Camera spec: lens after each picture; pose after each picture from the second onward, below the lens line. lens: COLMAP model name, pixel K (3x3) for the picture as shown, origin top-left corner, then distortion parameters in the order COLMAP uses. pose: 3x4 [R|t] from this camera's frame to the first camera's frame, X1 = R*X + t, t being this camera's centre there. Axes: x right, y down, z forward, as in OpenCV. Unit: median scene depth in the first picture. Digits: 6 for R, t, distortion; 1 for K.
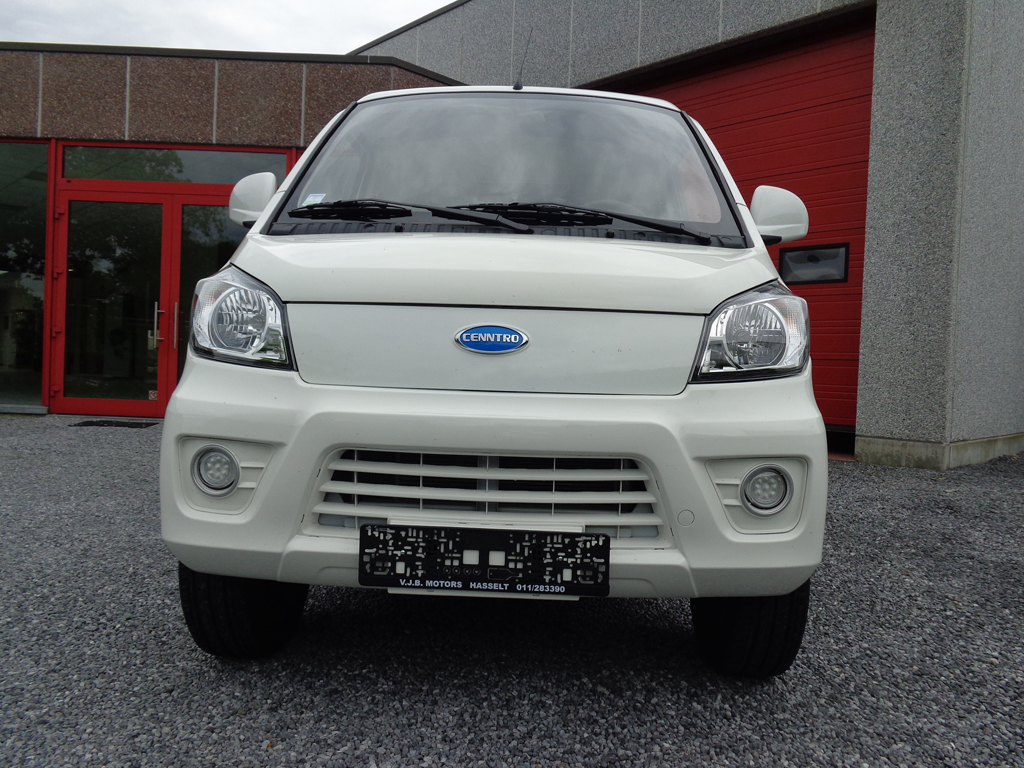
lens RADIAL K [[774.0, 0, 517.6], [0, 774.0, 381.2], [0, 0, 1]] dist [0.003937, -0.004097]
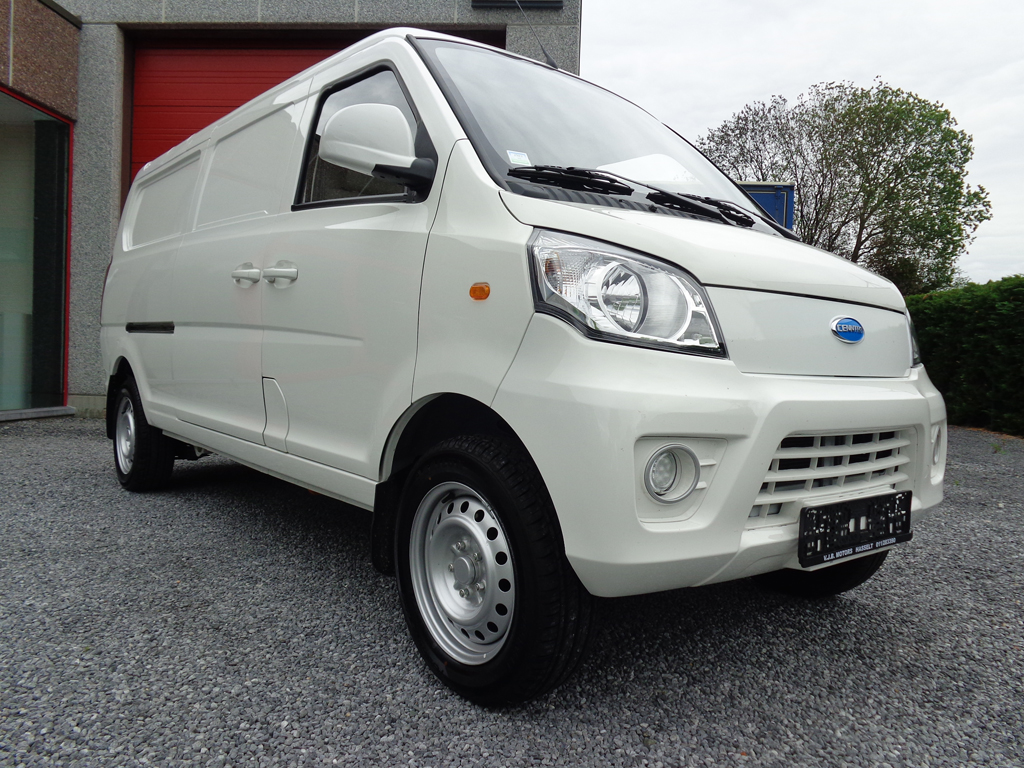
lens RADIAL K [[769.7, 0, 515.9], [0, 769.7, 385.9], [0, 0, 1]] dist [0.001726, 0.001446]
pose [[0.755919, -0.028237, 0.654056, -0.954864], [0.006094, 0.999330, 0.036101, -0.013932], [-0.654637, -0.023304, 0.755584, 0.401005]]
